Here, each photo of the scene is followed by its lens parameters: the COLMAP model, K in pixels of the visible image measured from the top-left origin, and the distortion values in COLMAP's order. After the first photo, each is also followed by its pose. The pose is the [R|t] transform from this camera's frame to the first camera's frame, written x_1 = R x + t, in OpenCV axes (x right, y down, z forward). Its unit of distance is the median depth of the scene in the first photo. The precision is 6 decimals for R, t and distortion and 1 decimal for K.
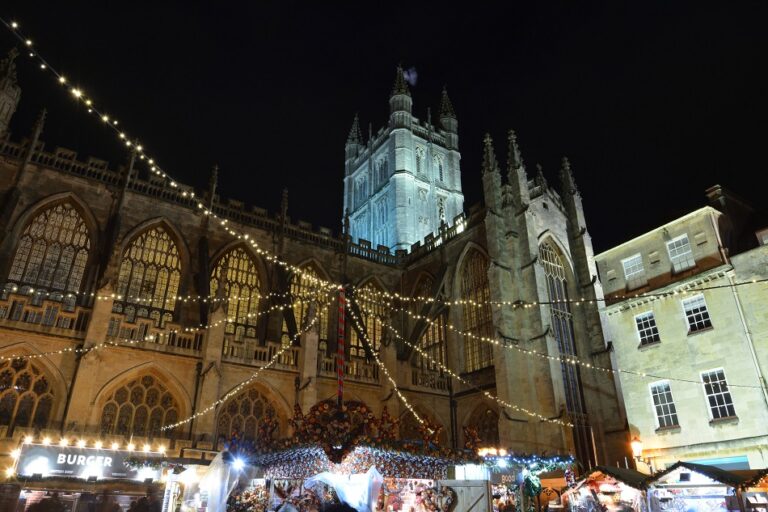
lens RADIAL K [[508.3, 0, 384.0], [0, 508.3, 256.0], [0, 0, 1]] dist [-0.024485, -0.000872]
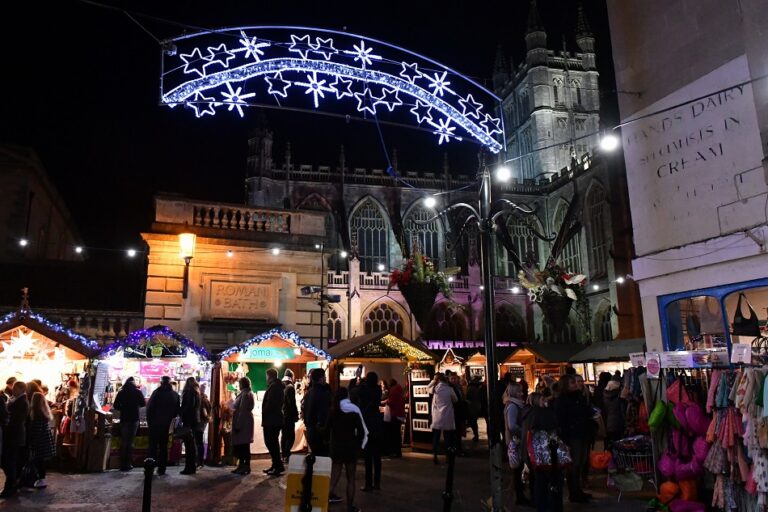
lens RADIAL K [[508.3, 0, 384.0], [0, 508.3, 256.0], [0, 0, 1]] dist [-0.024485, -0.000872]
pose [[0.934018, -0.082973, -0.347455, 0.074006], [0.160446, 0.966464, 0.200512, -0.125543], [0.319166, -0.243030, 0.916007, -0.261278]]
